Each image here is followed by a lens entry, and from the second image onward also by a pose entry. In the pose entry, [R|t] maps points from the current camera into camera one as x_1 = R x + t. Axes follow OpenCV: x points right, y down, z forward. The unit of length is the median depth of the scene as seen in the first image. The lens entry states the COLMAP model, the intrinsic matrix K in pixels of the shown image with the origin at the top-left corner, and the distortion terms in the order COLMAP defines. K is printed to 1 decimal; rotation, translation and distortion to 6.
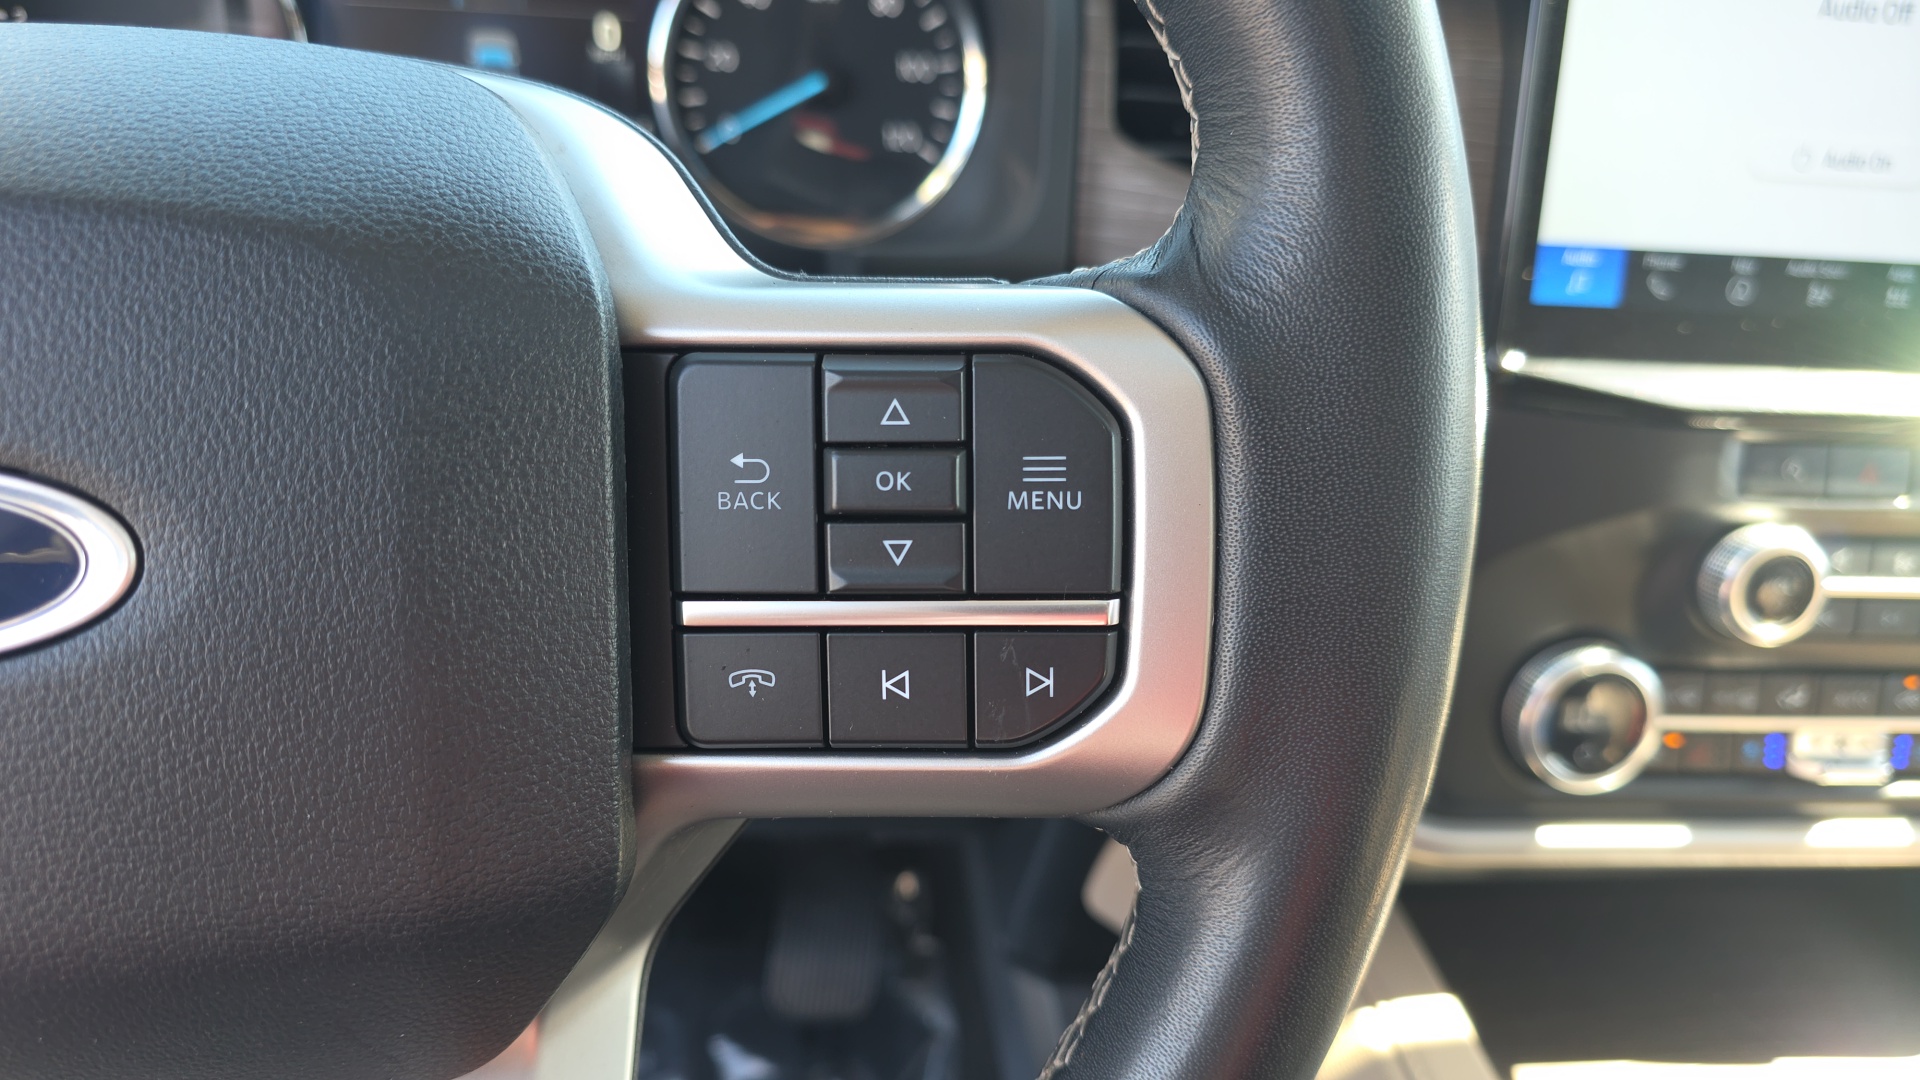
lens RADIAL K [[1364.2, 0, 951.2], [0, 1364.2, 555.7], [0, 0, 1]] dist [0.001024, -0.014905]
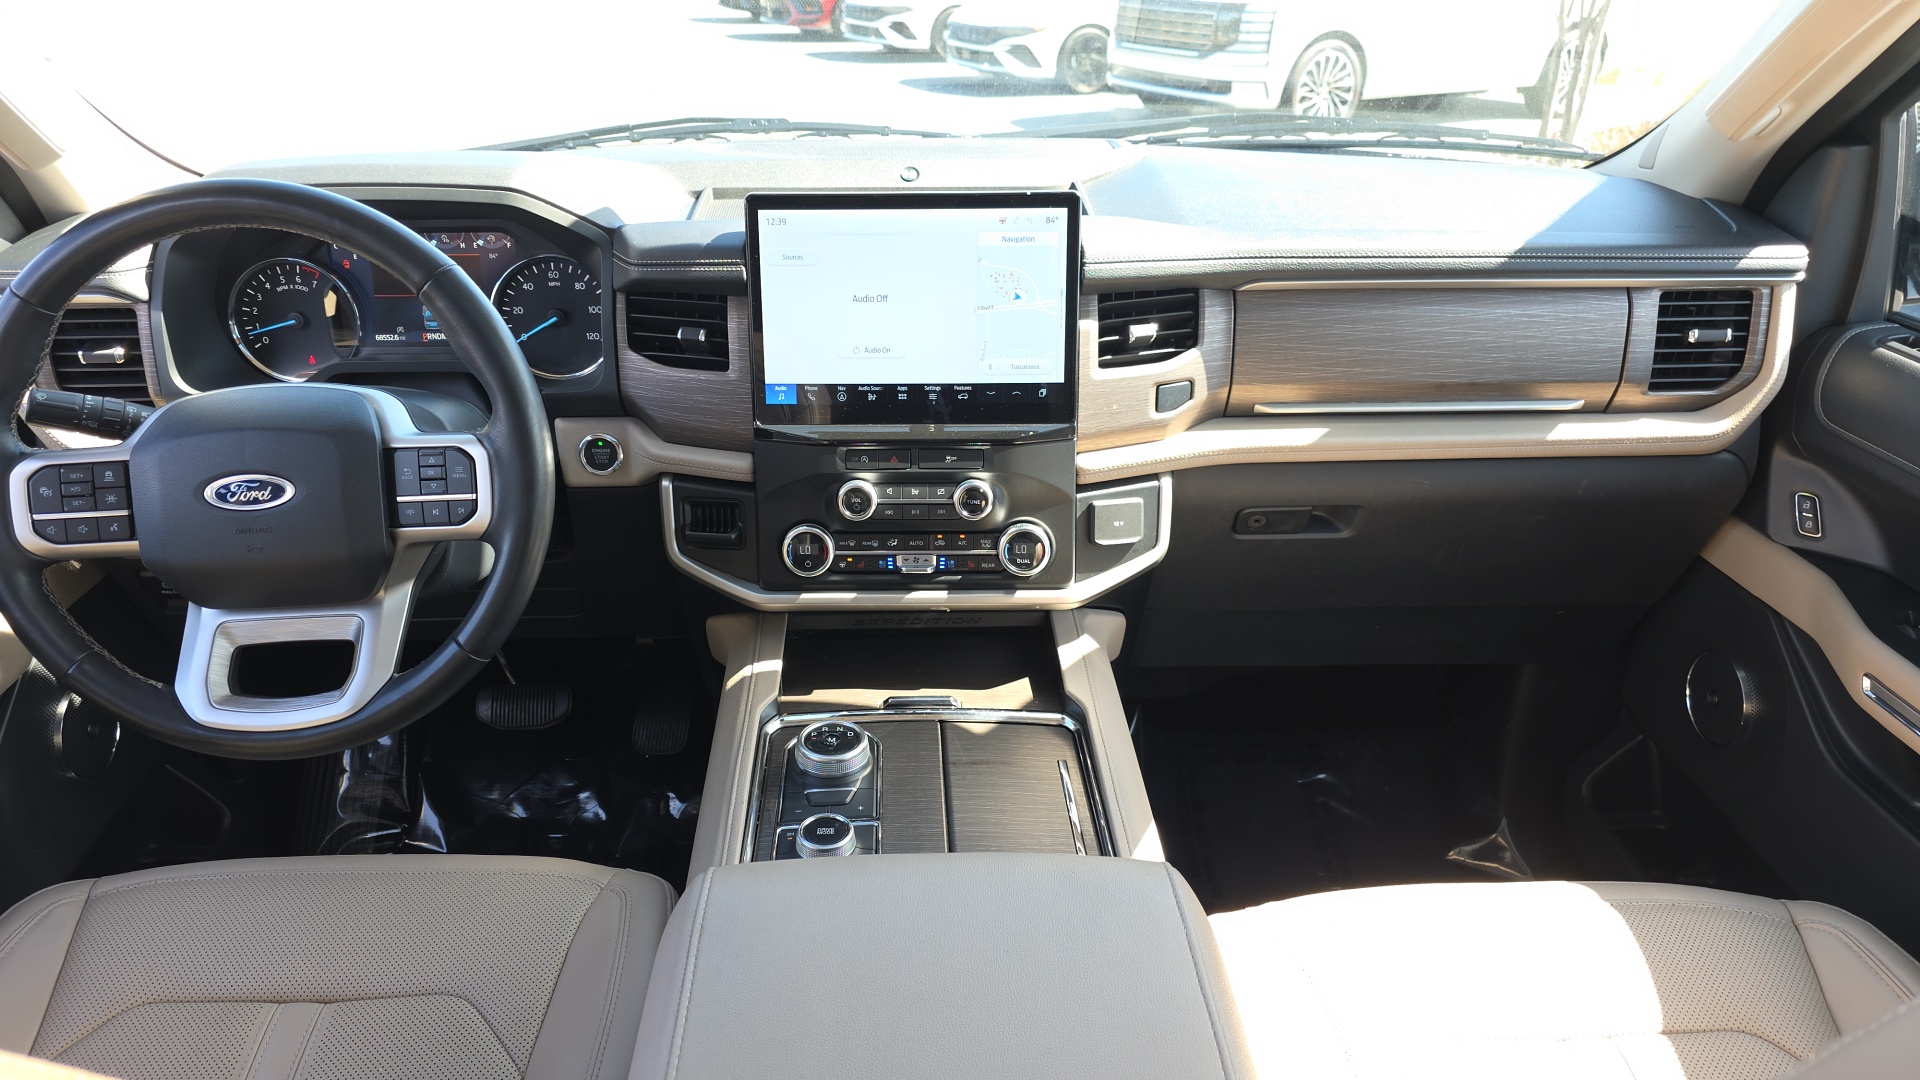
lens RADIAL K [[1299.4, 0, 940.9], [0, 1299.4, 544.8], [0, 0, 1]] dist [0.055861, -0.062518]
pose [[0.994128, -0.025989, -0.105043, 1.071891], [0.026073, 0.999660, -0.000574, 0.122149], [0.105022, -0.002168, 0.994468, -1.685076]]
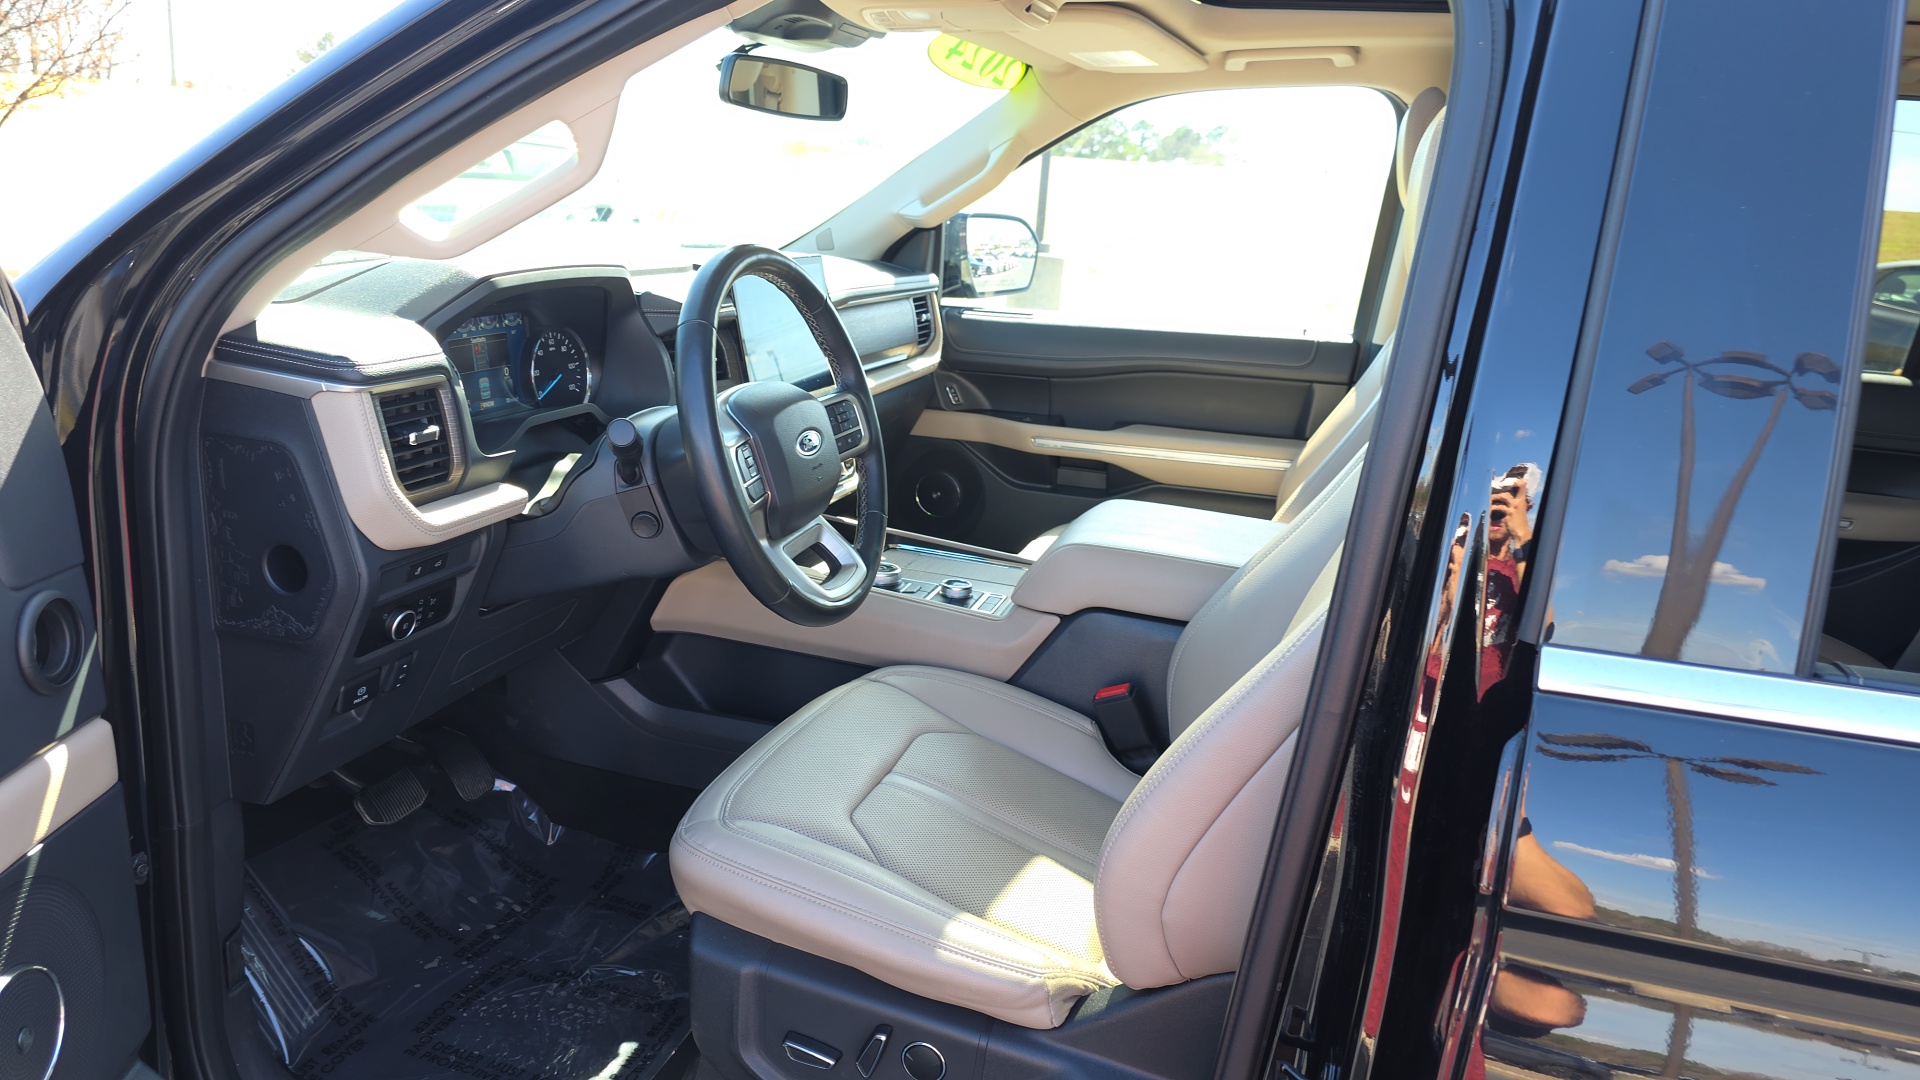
lens RADIAL K [[1299.4, 0, 957.0], [0, 1299.4, 504.2], [0, 0, 1]] dist [0.055861, -0.062518]
pose [[0.417091, -0.257390, 0.871657, -3.072785], [0.354619, 0.929133, 0.104676, -0.062415], [-0.836828, 0.265447, 0.478808, -1.480844]]
